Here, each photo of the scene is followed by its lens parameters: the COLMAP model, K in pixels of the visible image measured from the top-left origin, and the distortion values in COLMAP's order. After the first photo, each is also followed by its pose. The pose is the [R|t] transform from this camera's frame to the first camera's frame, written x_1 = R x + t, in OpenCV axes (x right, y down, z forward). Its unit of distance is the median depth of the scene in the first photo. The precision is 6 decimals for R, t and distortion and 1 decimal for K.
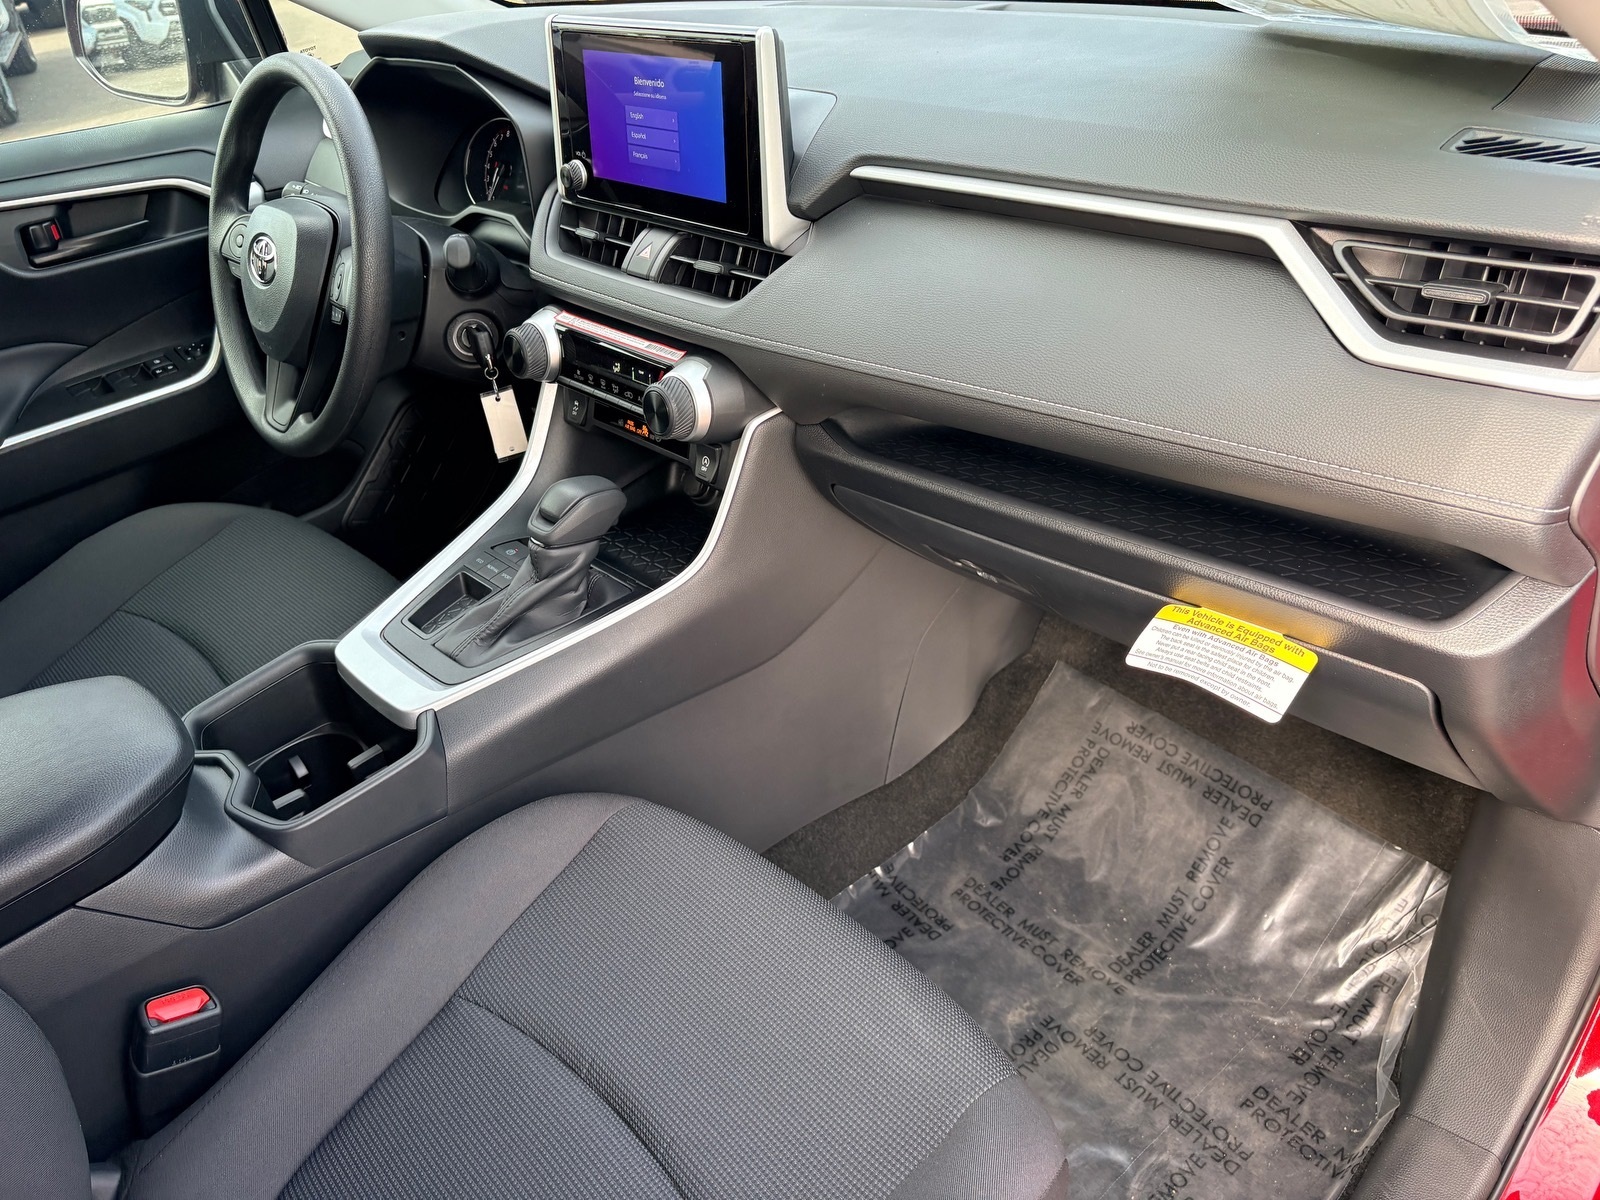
lens RADIAL K [[1230.1, 0, 813.3], [0, 1230.1, 568.2], [0, 0, 1]] dist [0.010270, 0.000830]
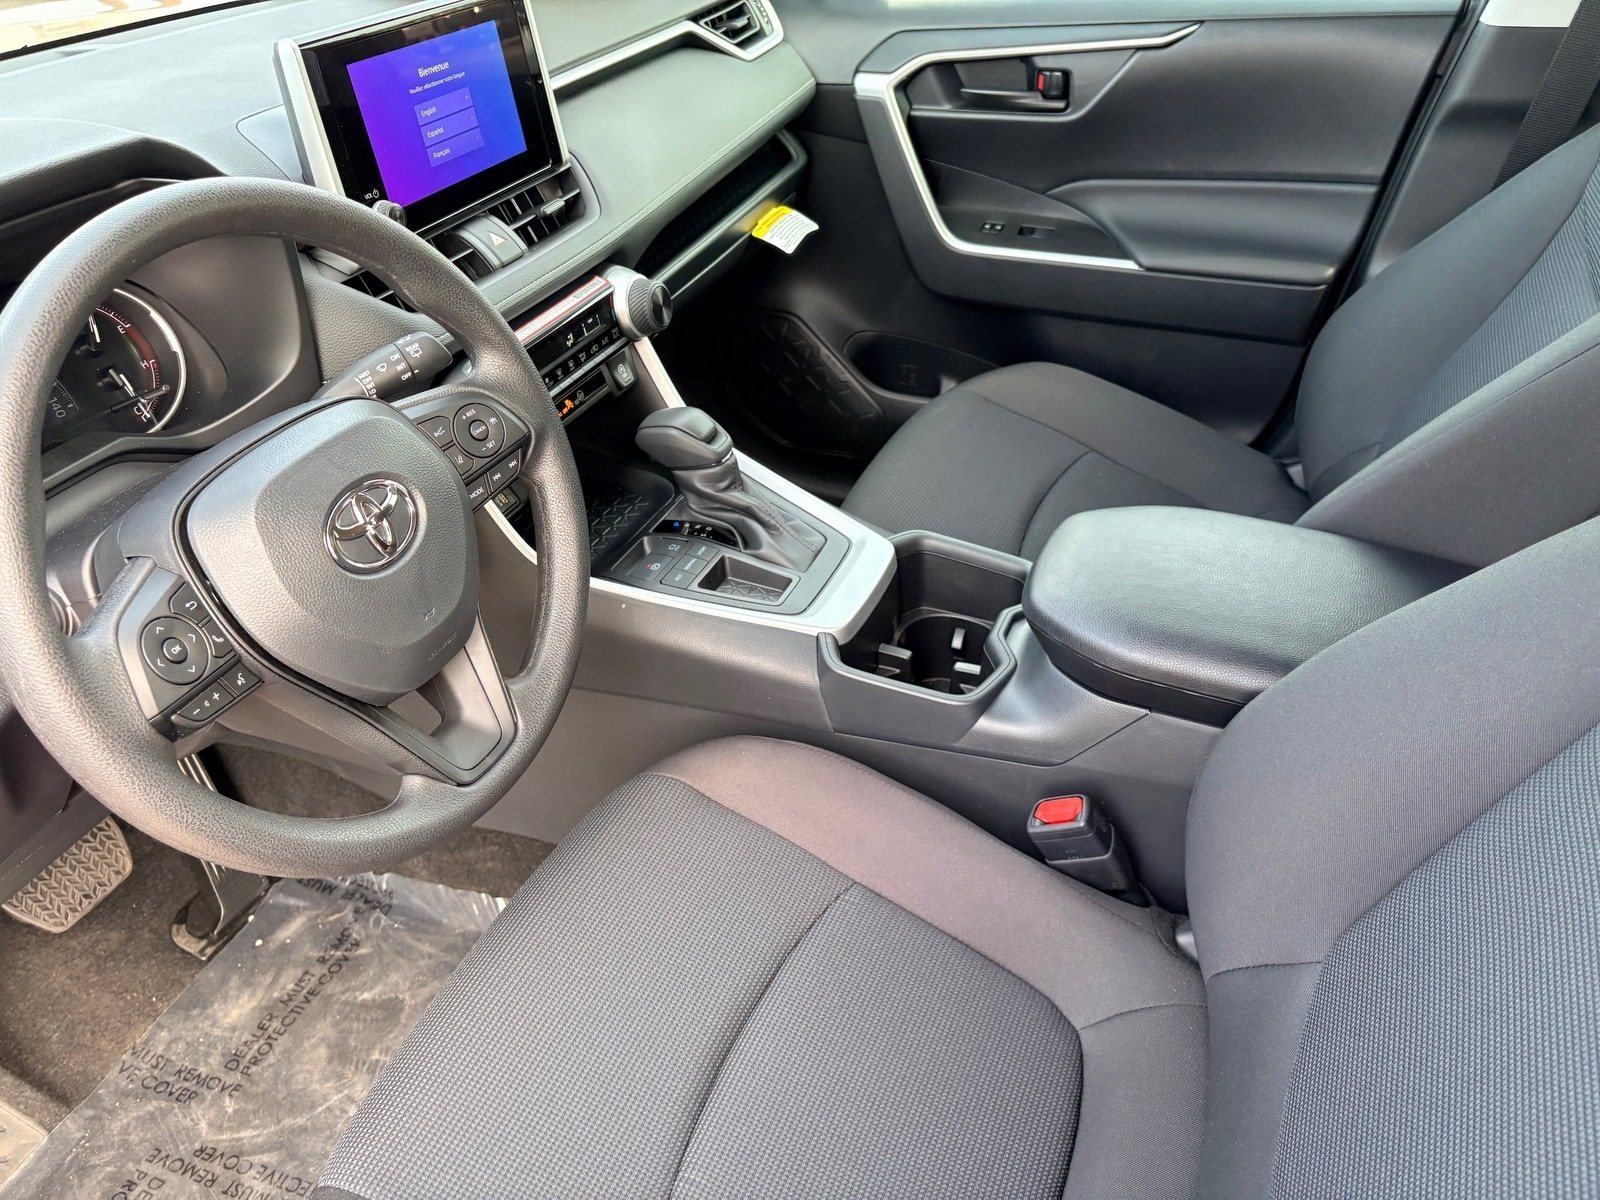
lens RADIAL K [[1230.1, 0, 807.5], [0, 1230.1, 613.8], [0, 0, 1]] dist [0.010270, 0.000830]
pose [[-0.396744, -0.435276, 0.808164, -1.190707], [0.538621, 0.602526, 0.588939, -0.535639], [-0.743291, 0.668952, -0.004600, 1.045163]]
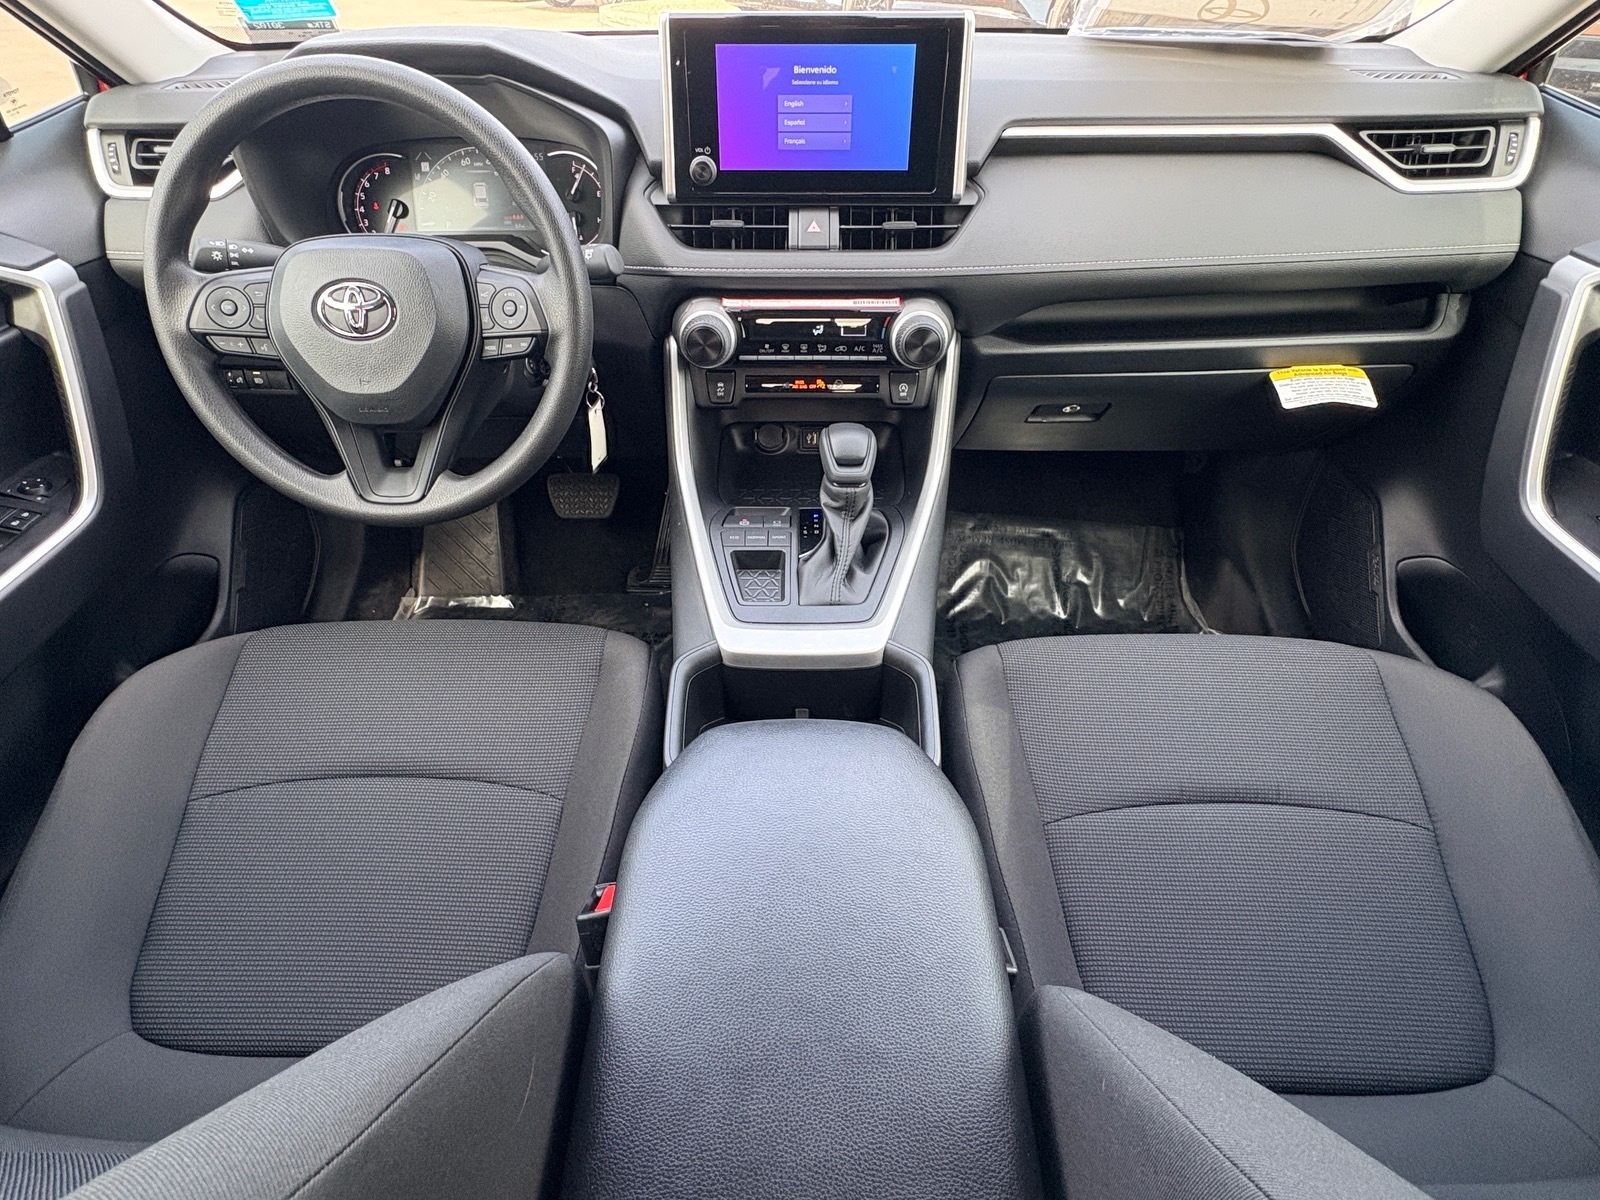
lens RADIAL K [[850.9, 0, 790.4], [0, 850.9, 594.3], [0, 0, 1]] dist [0.000039, 0.001089]
pose [[0.695313, -0.362345, 0.620683, -0.801741], [0.318739, 0.929501, 0.185564, -0.090828], [-0.644163, 0.068811, 0.761787, 0.429757]]
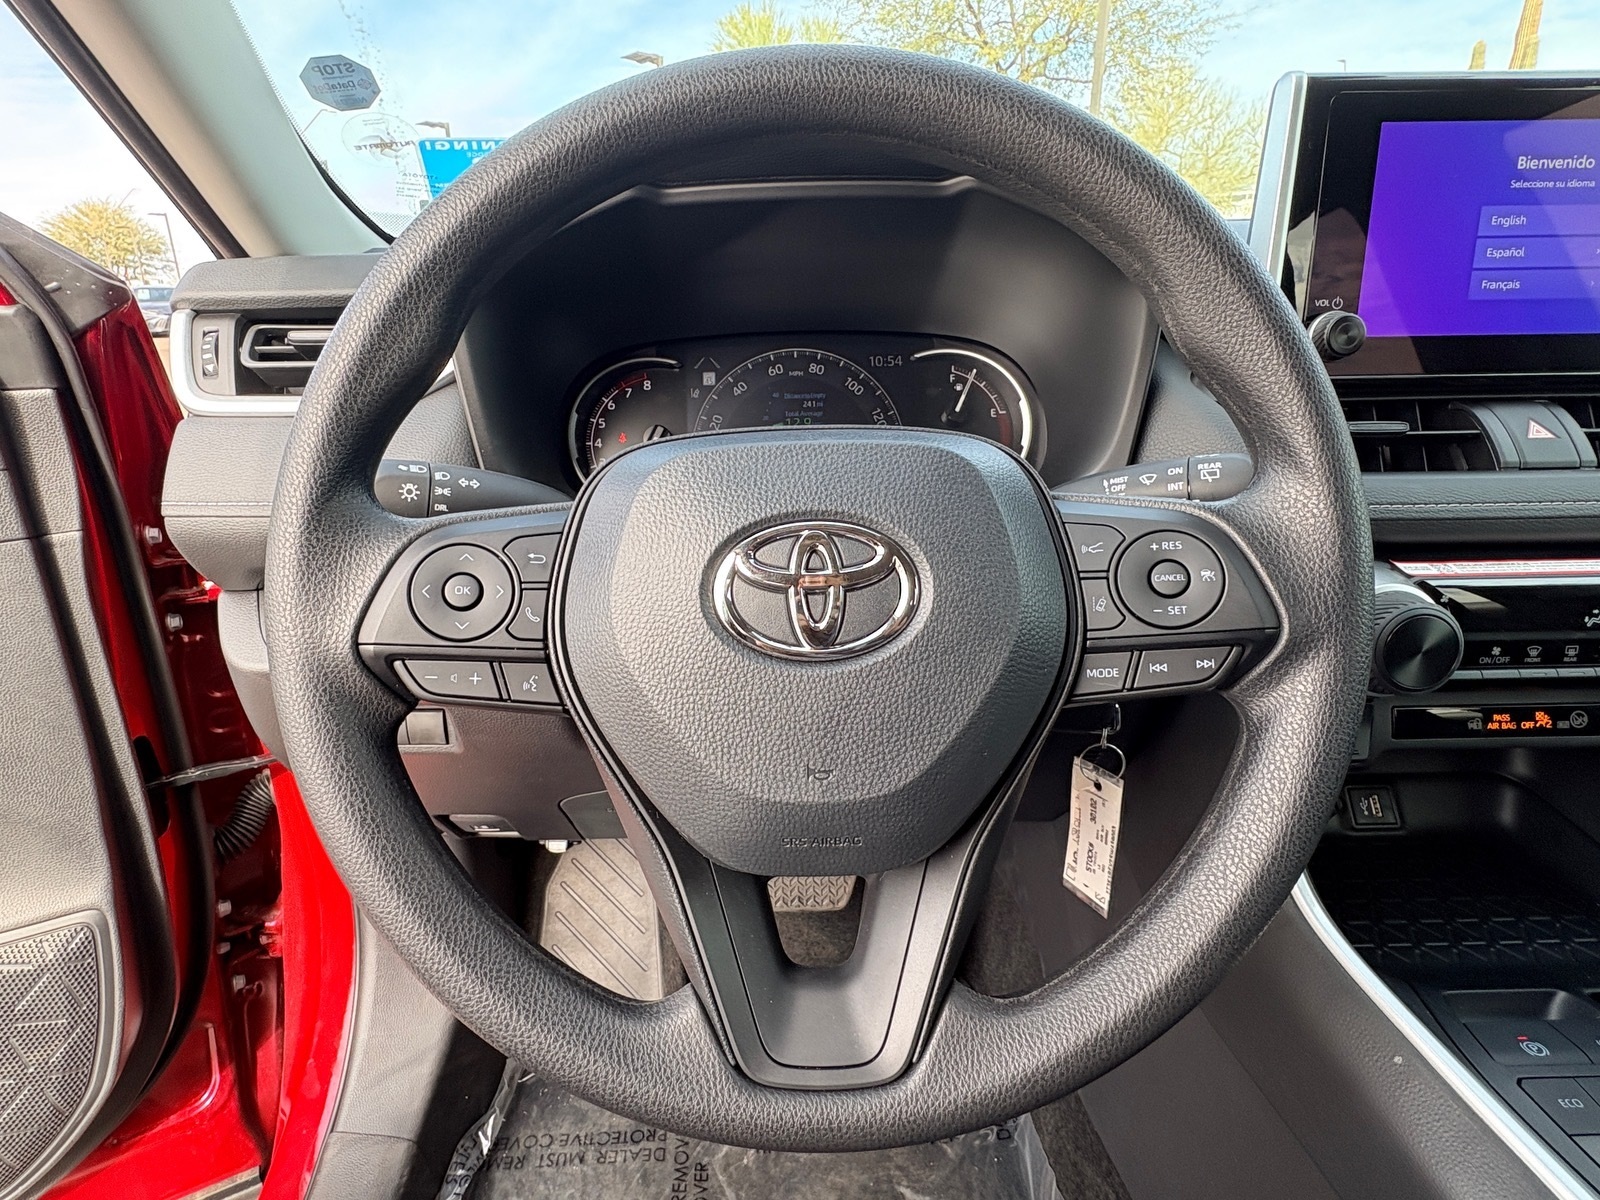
lens RADIAL K [[850.9, 0, 777.8], [0, 850.9, 598.5], [0, 0, 1]] dist [0.000039, 0.001089]
pose [[0.678766, -0.154279, 0.717965, -0.732174], [0.339871, 0.932669, -0.120899, -0.262401], [-0.650972, 0.326077, 0.685499, 1.006912]]
